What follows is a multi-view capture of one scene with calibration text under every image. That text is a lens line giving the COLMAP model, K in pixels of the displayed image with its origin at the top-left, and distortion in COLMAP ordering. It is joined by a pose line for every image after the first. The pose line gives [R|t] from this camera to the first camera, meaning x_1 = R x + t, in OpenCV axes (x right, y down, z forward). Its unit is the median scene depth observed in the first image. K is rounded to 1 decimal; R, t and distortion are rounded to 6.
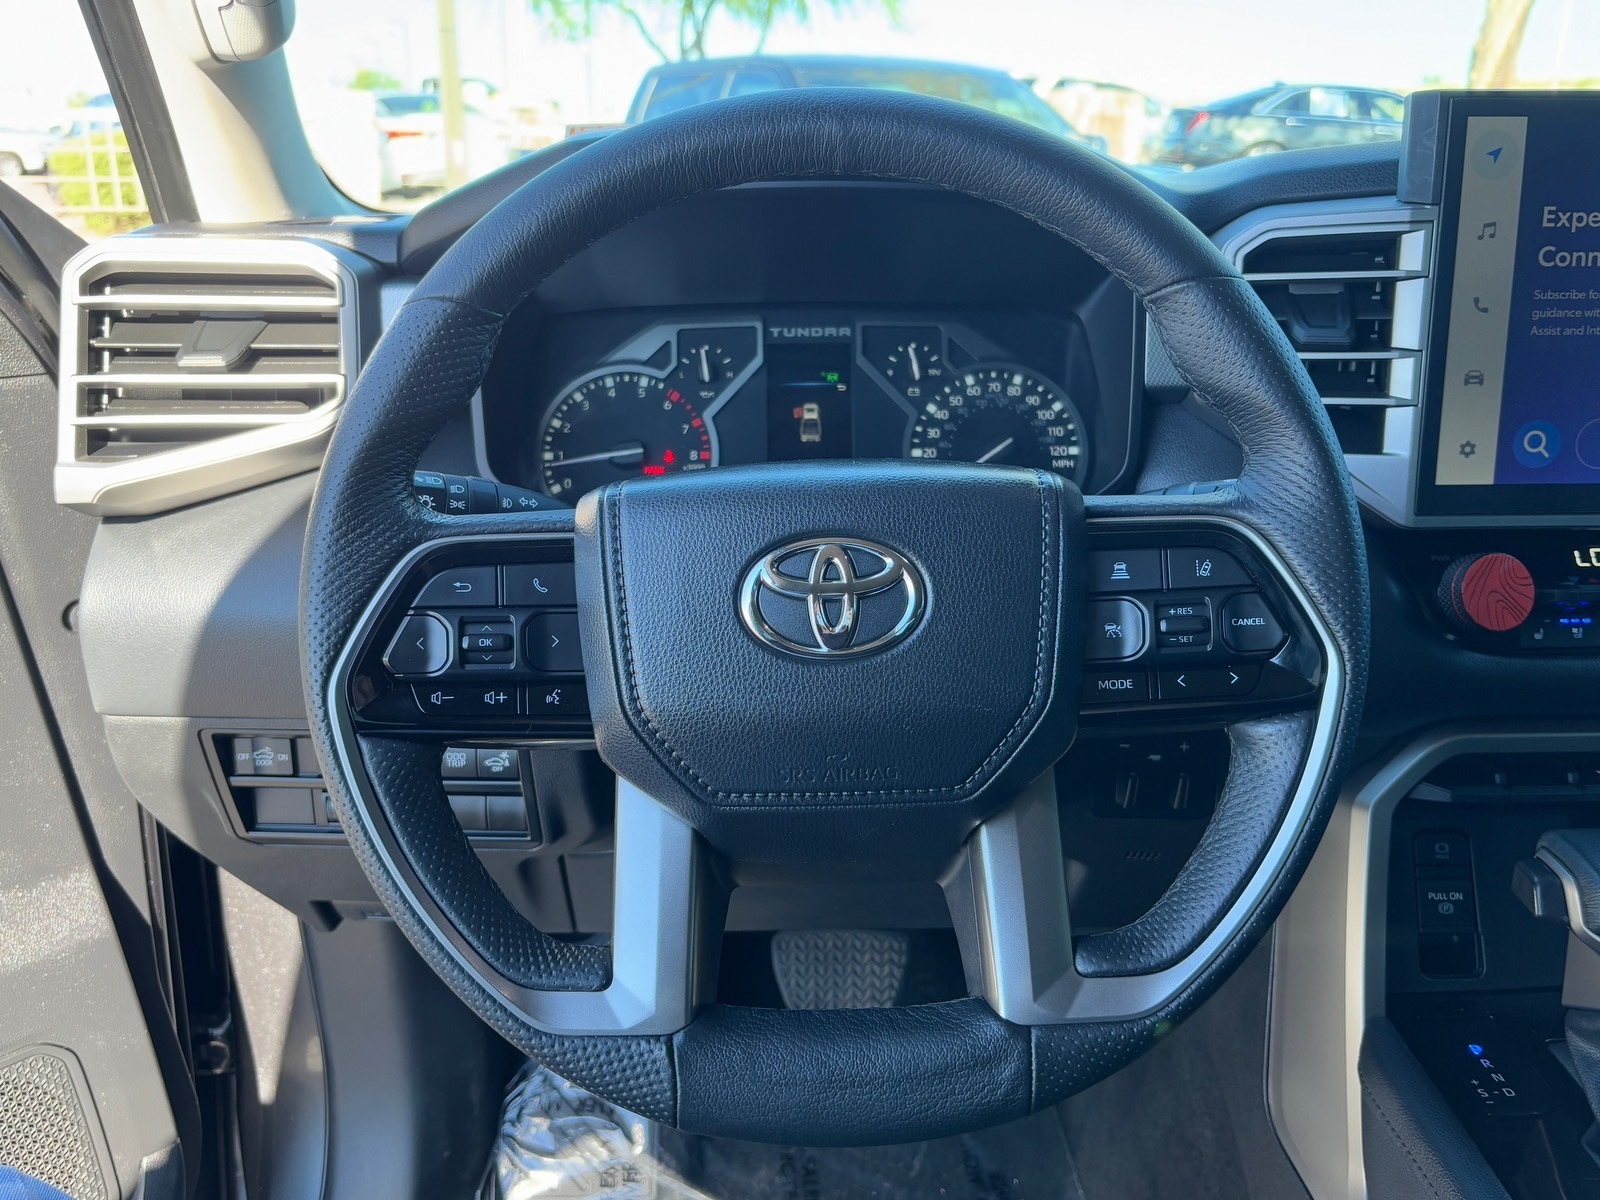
lens RADIAL K [[1320.9, 0, 793.0], [0, 1320.9, 598.6], [0, 0, 1]] dist [0.032553, -0.050811]
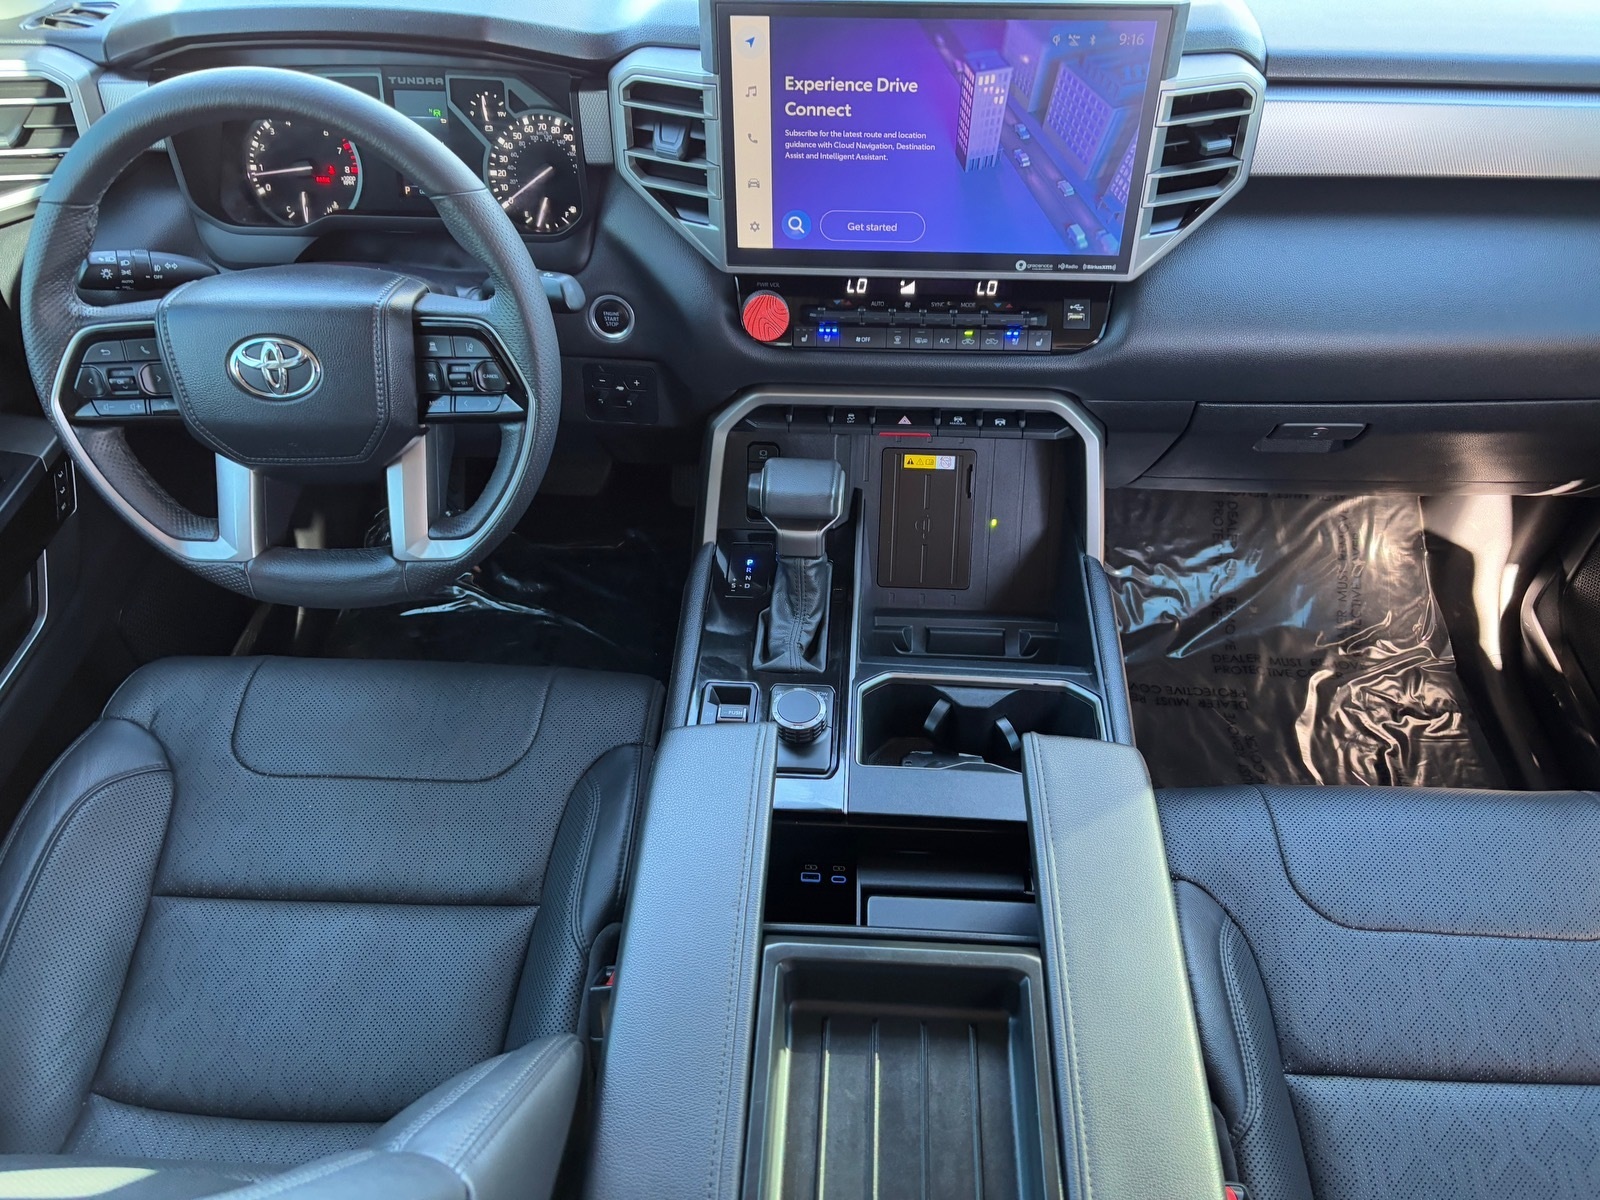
lens RADIAL K [[1218.1, 0, 807.8], [0, 1218.1, 608.1], [0, 0, 1]] dist [0.038874, -0.049725]
pose [[0.997999, 0.045109, -0.044314, 0.631628], [-0.020442, 0.893314, 0.448968, -0.354870], [0.059839, -0.447164, 0.892448, -0.530635]]
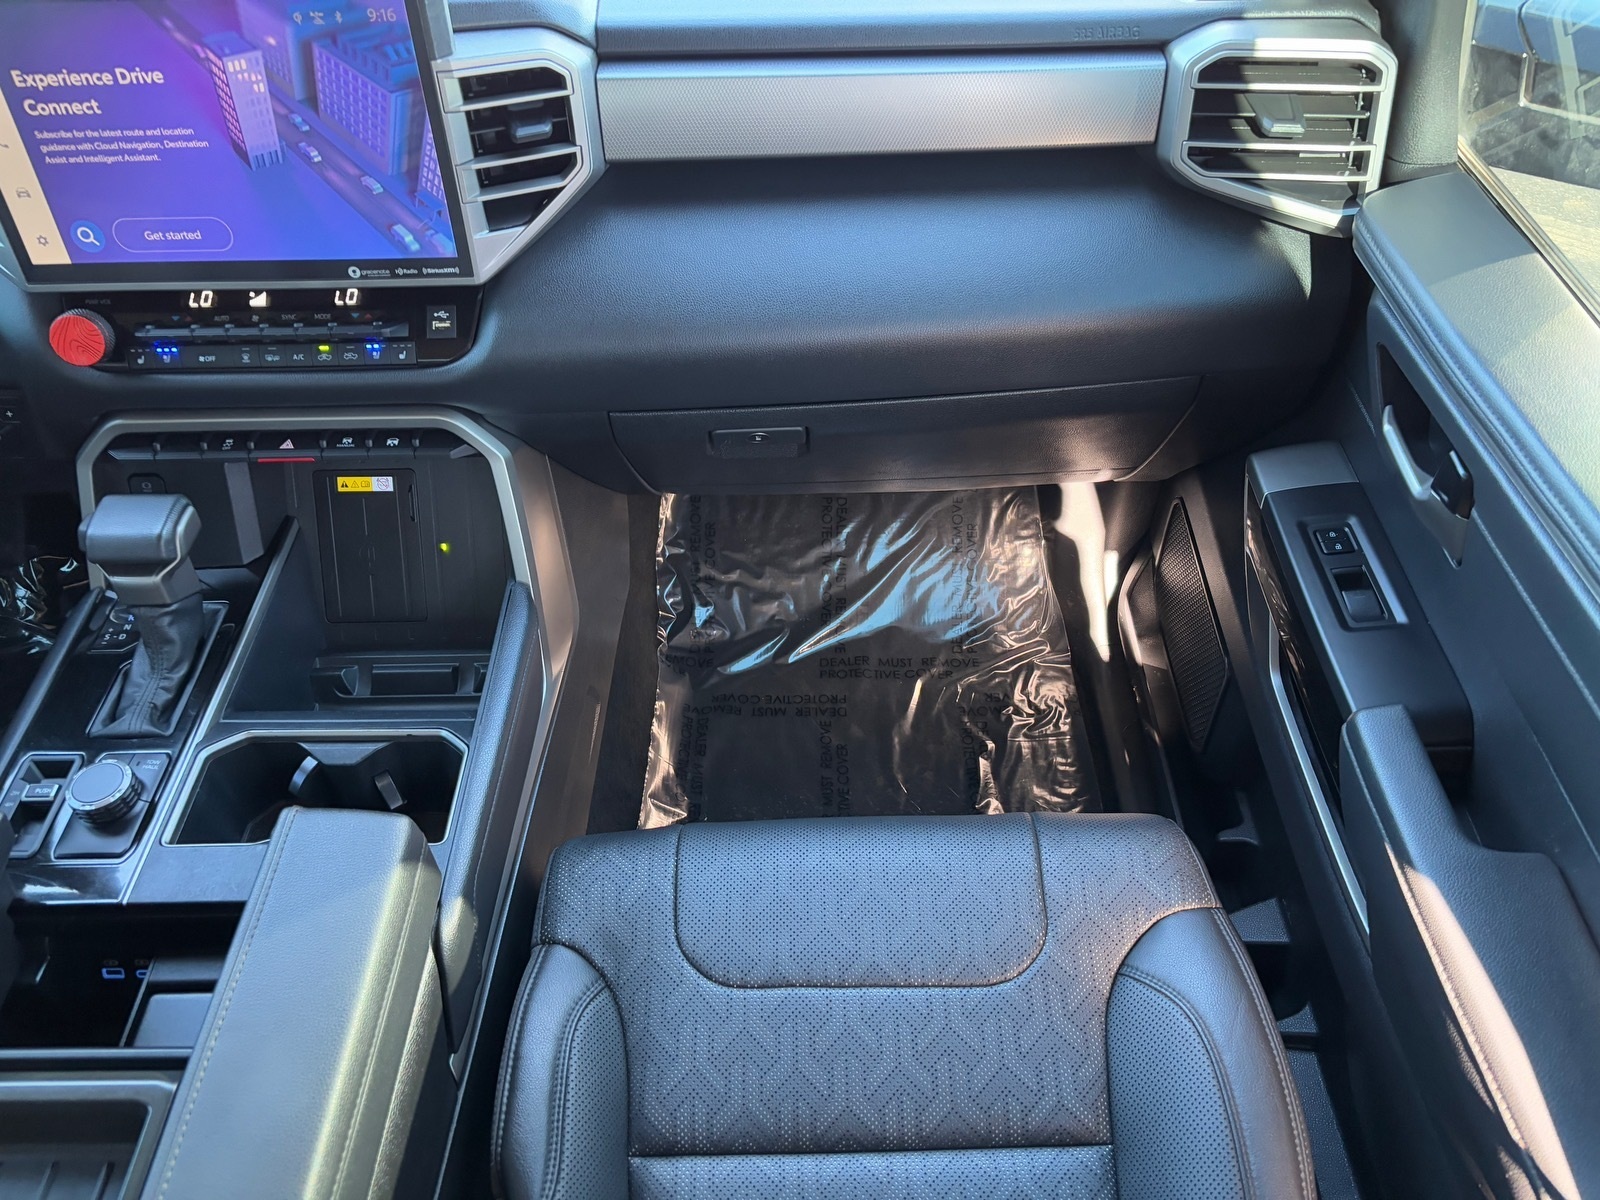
lens RADIAL K [[1218.1, 0, 809.0], [0, 1218.1, 611.3], [0, 0, 1]] dist [0.038874, -0.049725]
pose [[0.999923, -0.003929, -0.011748, 1.299349], [0.009014, 0.881299, 0.472472, -0.364301], [0.008497, -0.472542, 0.881267, -0.351918]]
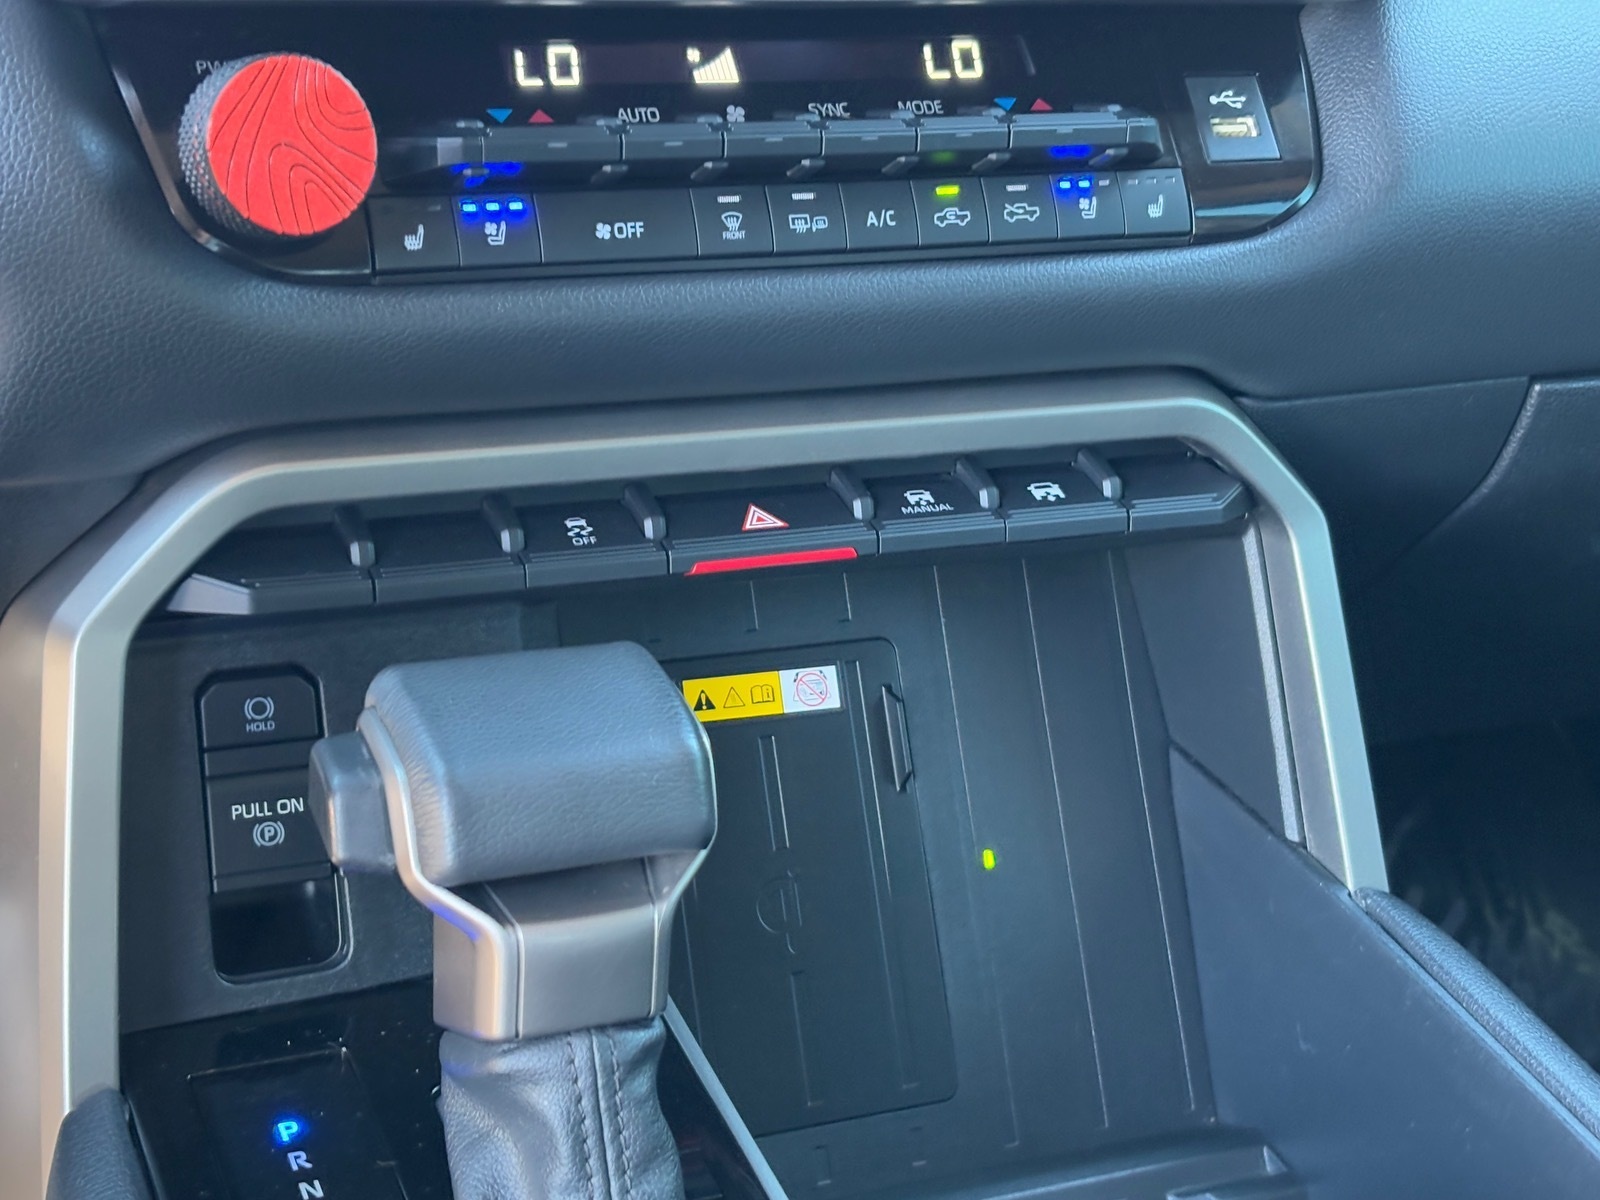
lens RADIAL K [[2536.2, 0, 798.7], [0, 2536.2, 603.8], [0, 0, 1]] dist [0.146107, 0.000000]
pose [[0.920023, -0.084116, 0.382729, 0.325634], [0.014691, 0.983407, 0.180818, -0.006460], [-0.391588, -0.160734, 0.905993, 0.124500]]
